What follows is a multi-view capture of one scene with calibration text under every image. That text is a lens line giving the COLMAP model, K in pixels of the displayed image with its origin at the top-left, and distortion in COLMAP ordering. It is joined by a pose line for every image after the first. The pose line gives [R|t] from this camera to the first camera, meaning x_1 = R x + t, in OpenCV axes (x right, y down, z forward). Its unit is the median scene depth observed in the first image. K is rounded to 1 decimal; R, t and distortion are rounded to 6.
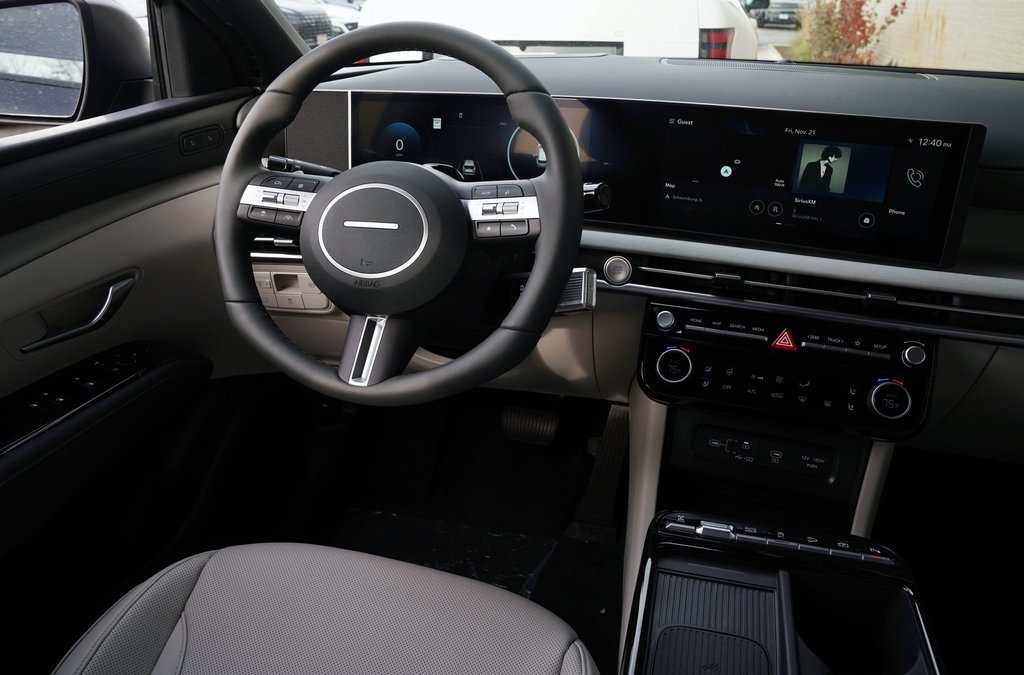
lens RADIAL K [[728.5, 0, 512.6], [0, 728.5, 338.5], [0, 0, 1]] dist [-0.078232, 0.004462]
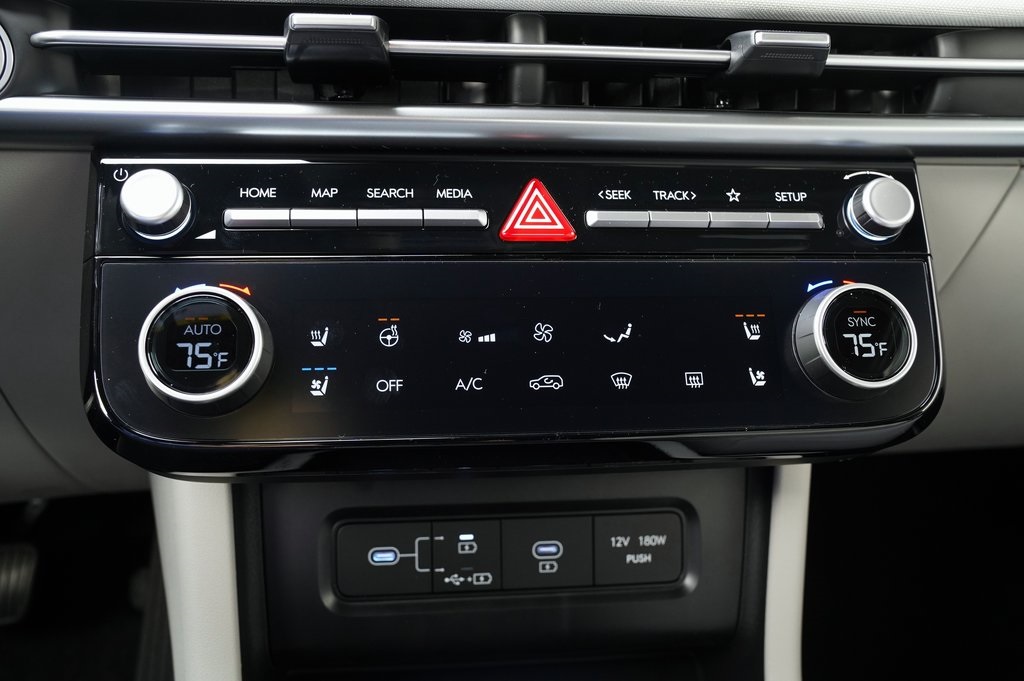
lens RADIAL K [[869.1, 0, 511.3], [0, 869.1, 343.1], [0, 0, 1]] dist [-0.062297, -0.004598]
pose [[0.893789, -0.143576, 0.424885, 0.189319], [0.164521, 0.986291, -0.012801, 0.062820], [-0.417222, 0.081344, 0.905157, 0.645577]]
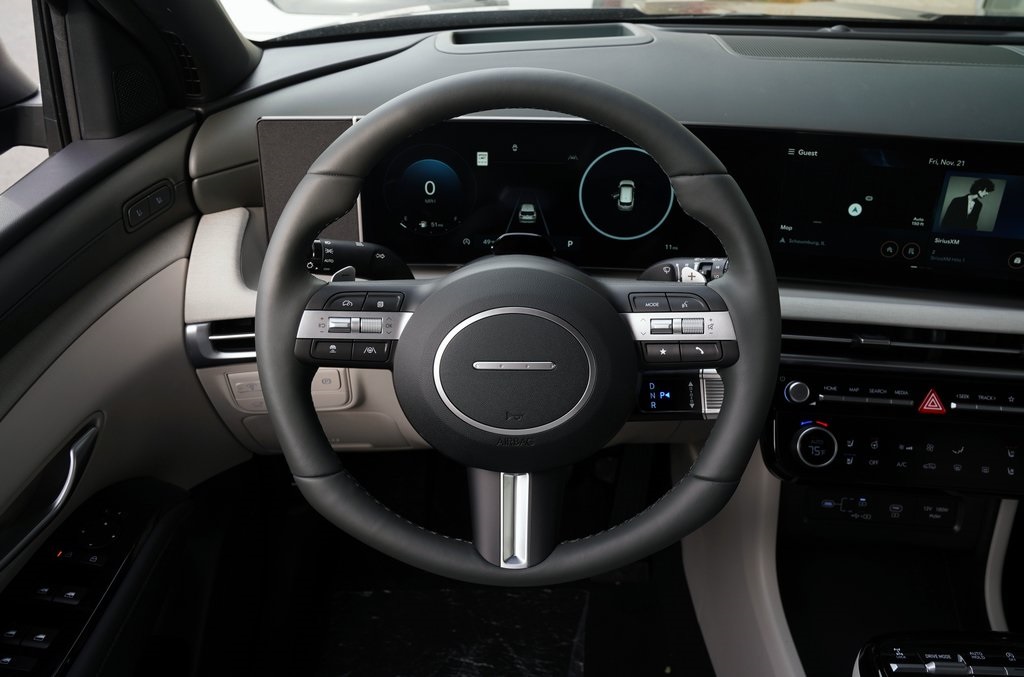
lens RADIAL K [[823.8, 0, 509.7], [0, 823.8, 336.1], [0, 0, 1]] dist [-0.047489, 0.059045]
pose [[0.966656, -0.125807, 0.223044, -0.334959], [0.096466, 0.985734, 0.137923, -0.264231], [-0.237214, -0.111808, 0.965002, 0.160822]]
